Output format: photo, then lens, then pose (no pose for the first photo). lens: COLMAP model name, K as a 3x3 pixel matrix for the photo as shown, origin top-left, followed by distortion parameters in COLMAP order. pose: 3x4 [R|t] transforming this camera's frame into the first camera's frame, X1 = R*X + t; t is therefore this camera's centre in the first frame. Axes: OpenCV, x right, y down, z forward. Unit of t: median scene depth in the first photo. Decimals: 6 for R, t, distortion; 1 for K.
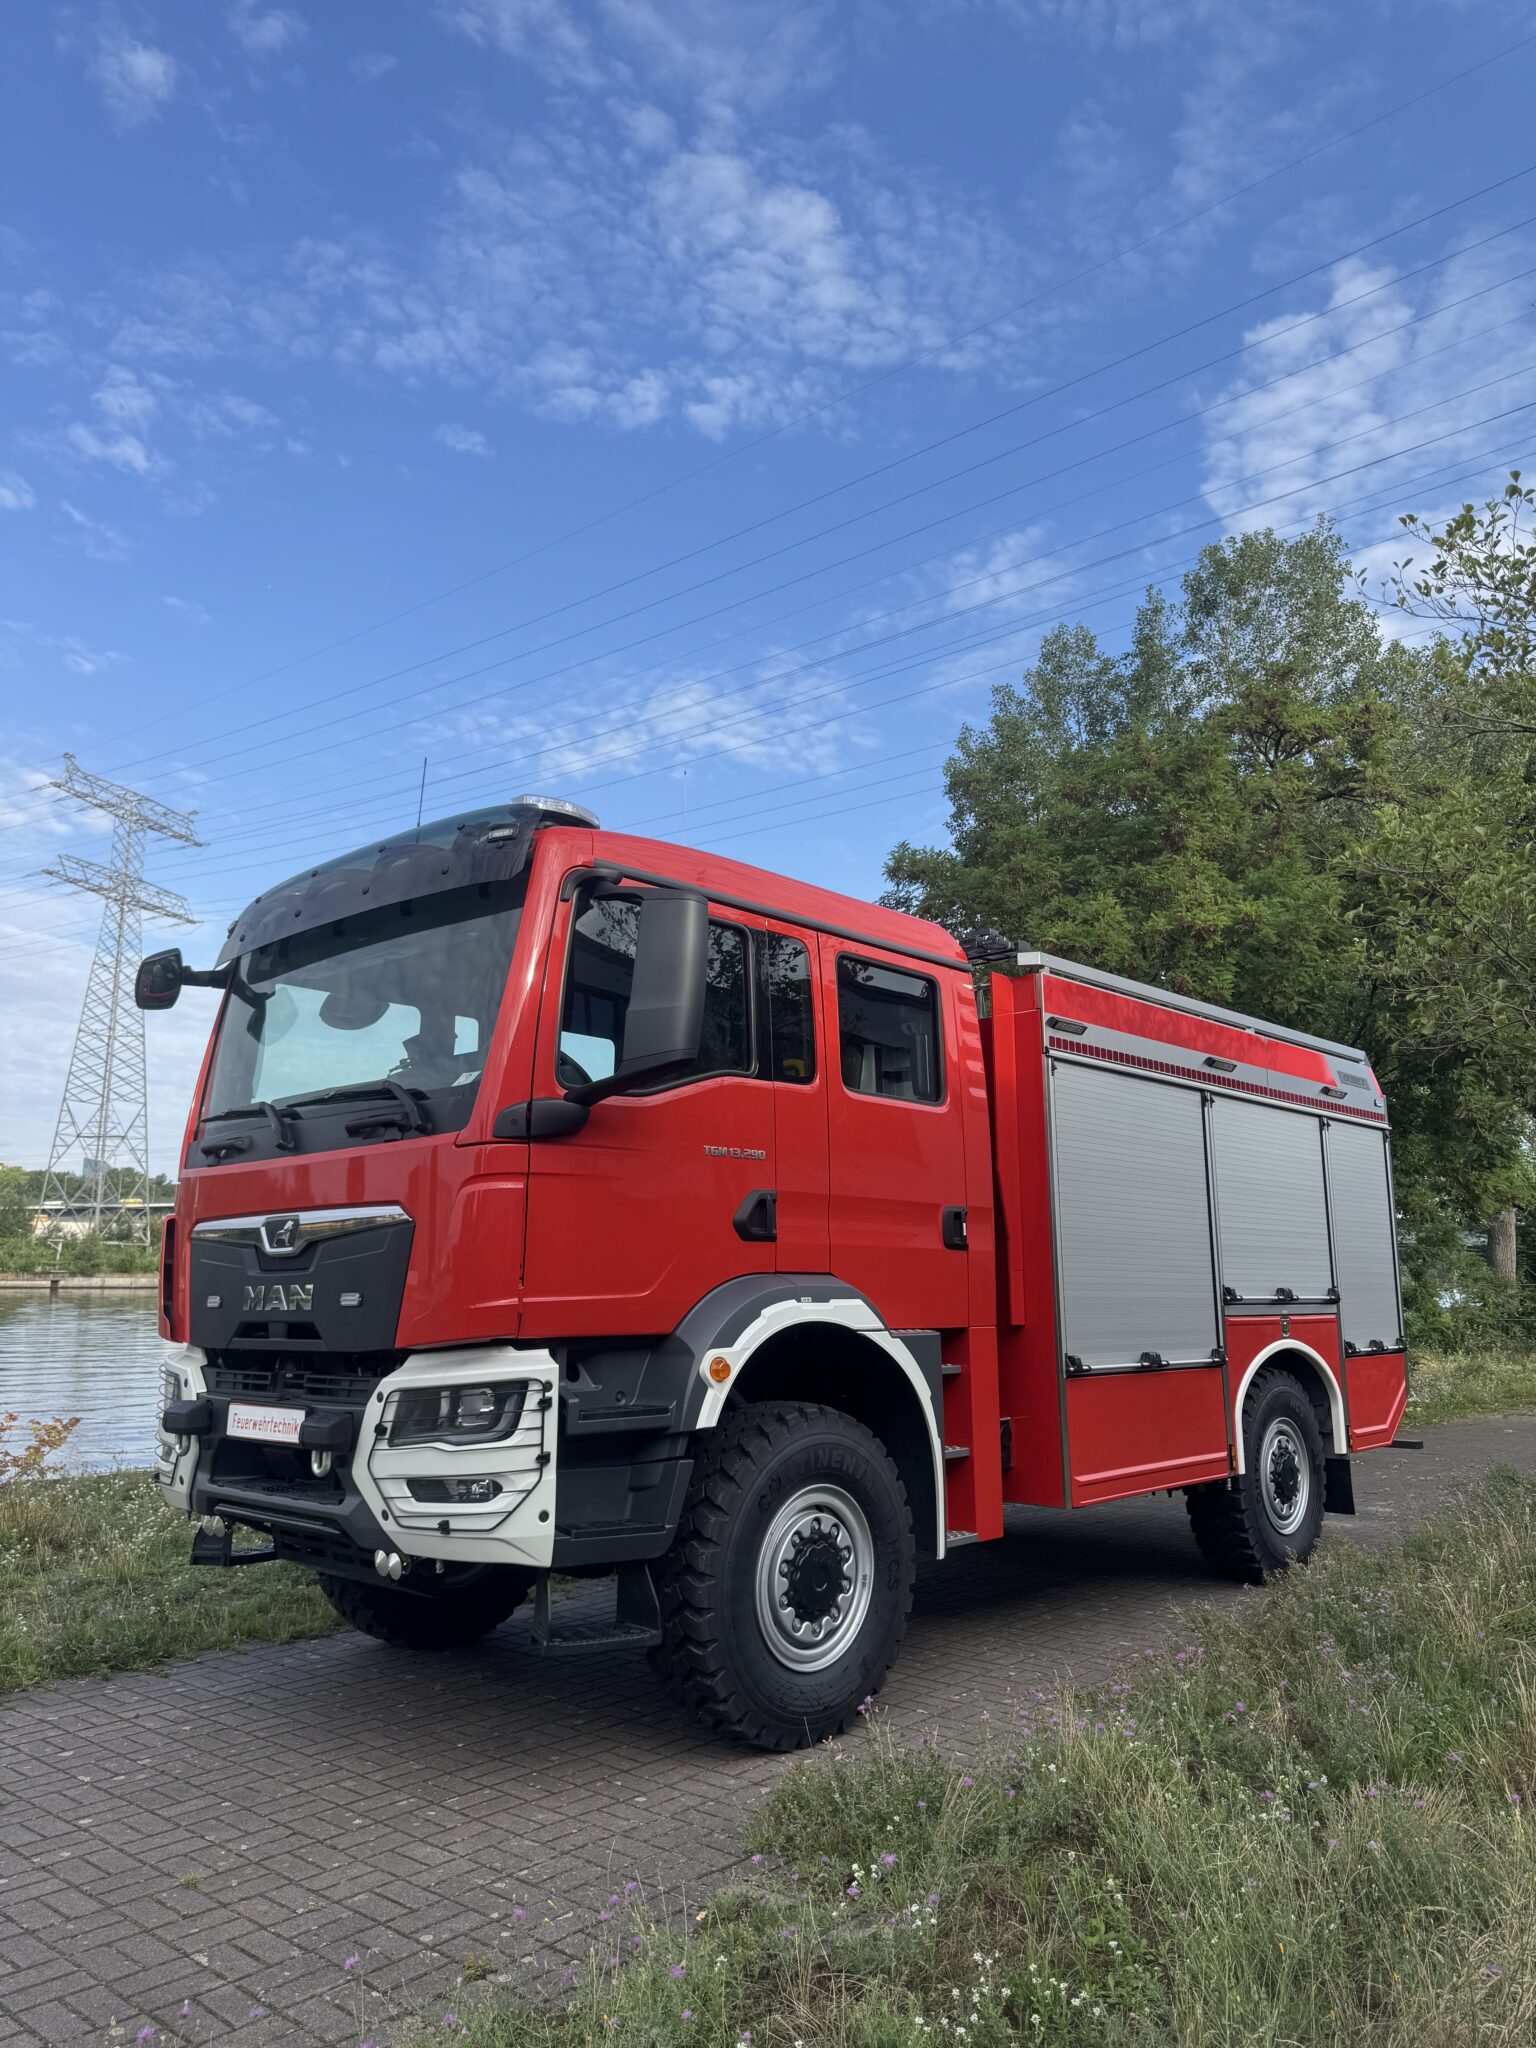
lens RADIAL K [[1427.3, 0, 768.0], [0, 1427.3, 1024.0], [0, 0, 1]] dist [0.163440, -0.243066]
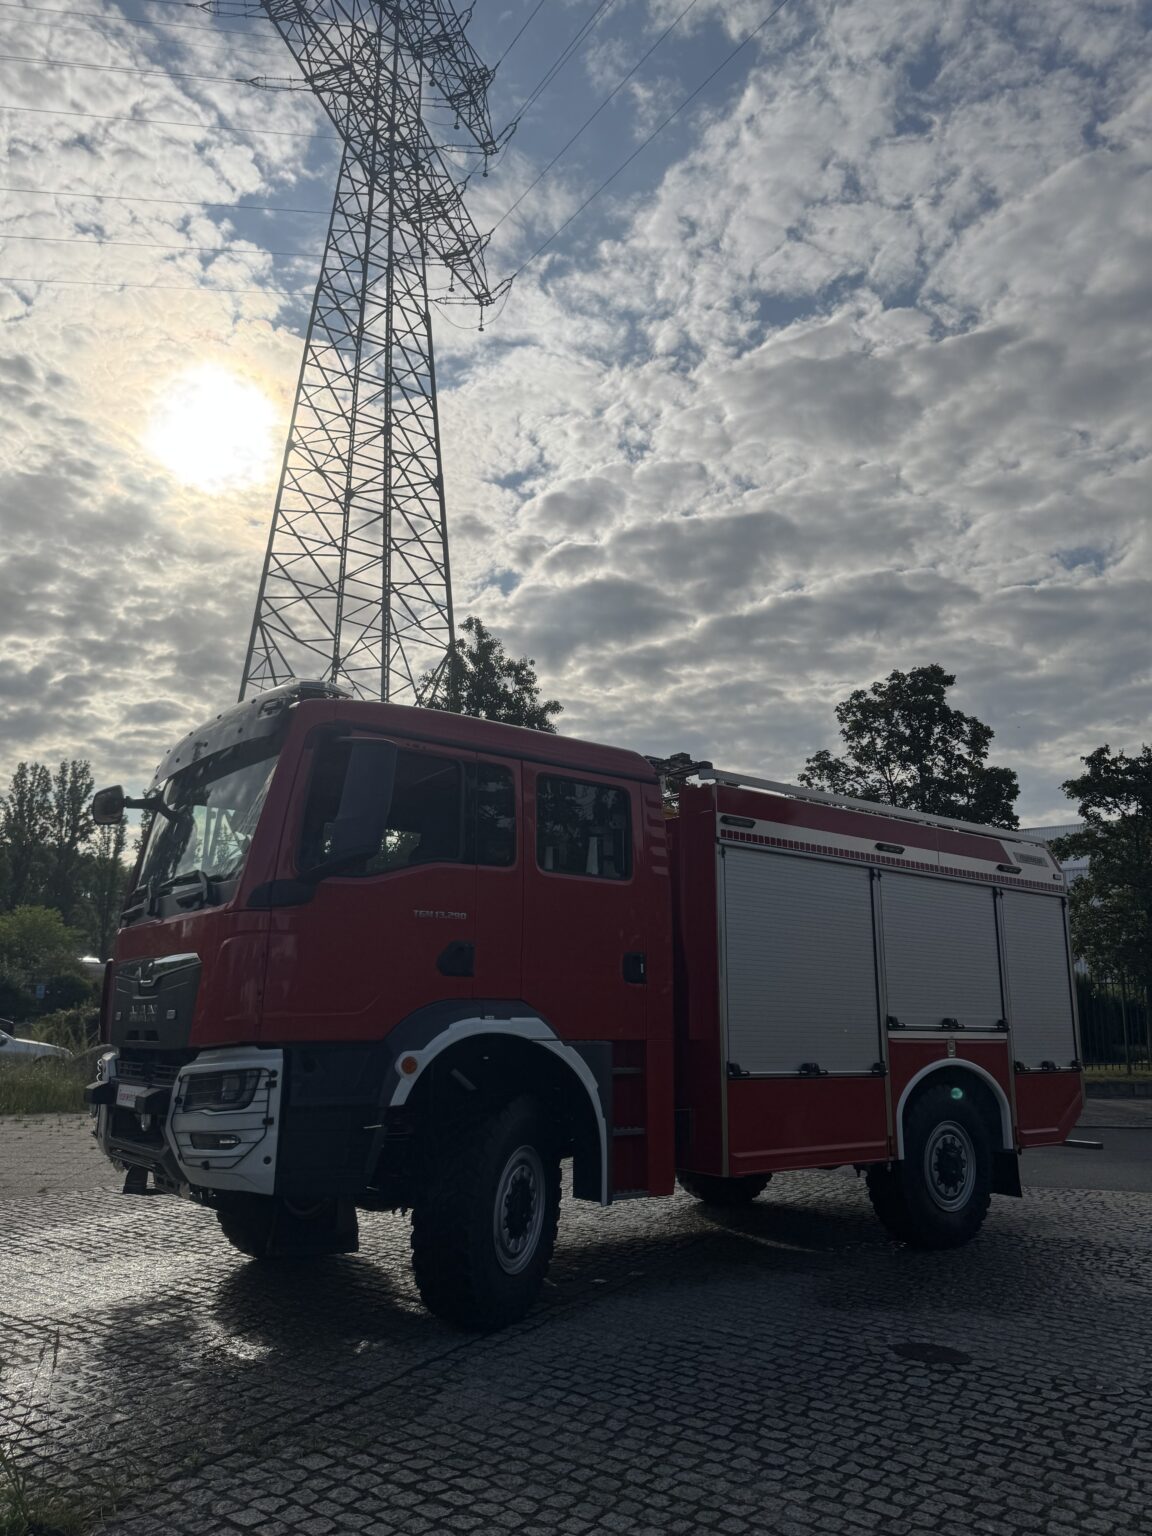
lens RADIAL K [[1070.5, 0, 576.0], [0, 1070.5, 768.0], [0, 0, 1]] dist [0.163440, -0.243066]
pose [[0.983773, -0.028983, -0.177062, 0.289342], [0.020164, 0.998474, -0.051408, -0.000386], [0.178282, 0.047003, 0.982856, -0.056914]]
